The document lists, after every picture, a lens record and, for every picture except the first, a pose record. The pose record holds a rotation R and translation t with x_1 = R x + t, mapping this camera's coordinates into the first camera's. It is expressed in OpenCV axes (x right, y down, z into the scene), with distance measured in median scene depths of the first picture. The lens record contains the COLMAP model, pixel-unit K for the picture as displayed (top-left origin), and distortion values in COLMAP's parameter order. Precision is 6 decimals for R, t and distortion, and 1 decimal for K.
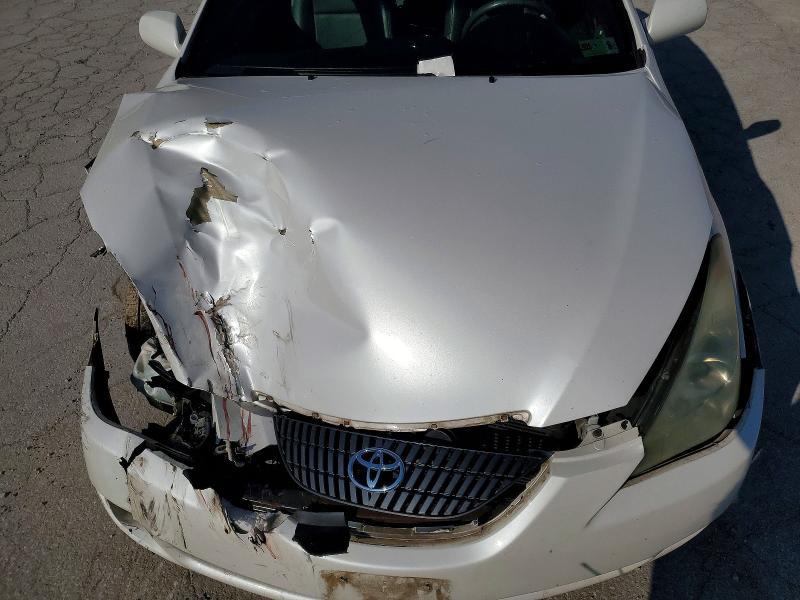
lens RADIAL K [[622.8, 0, 402.7], [0, 622.8, 302.5], [0, 0, 1]] dist [-0.011366, 0.023875]
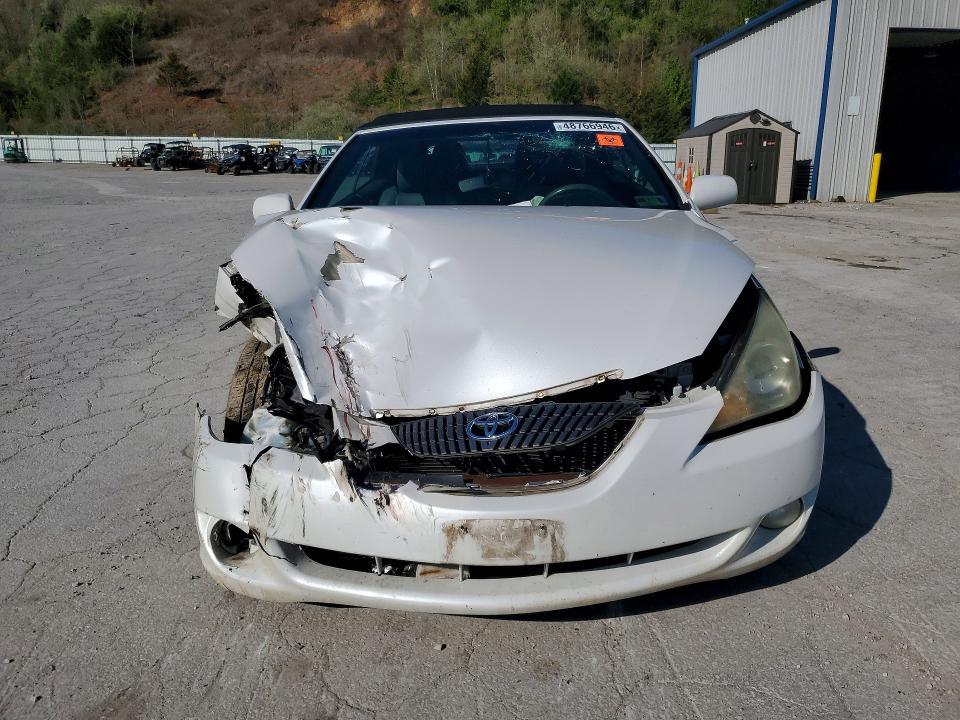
lens RADIAL K [[747.4, 0, 476.7], [0, 747.4, 360.6], [0, 0, 1]] dist [-0.011366, 0.023875]
pose [[0.999184, 0.004820, 0.040093, -0.108943], [0.012002, 0.912532, -0.408830, 0.612415], [-0.038557, 0.408977, 0.911730, -0.248248]]
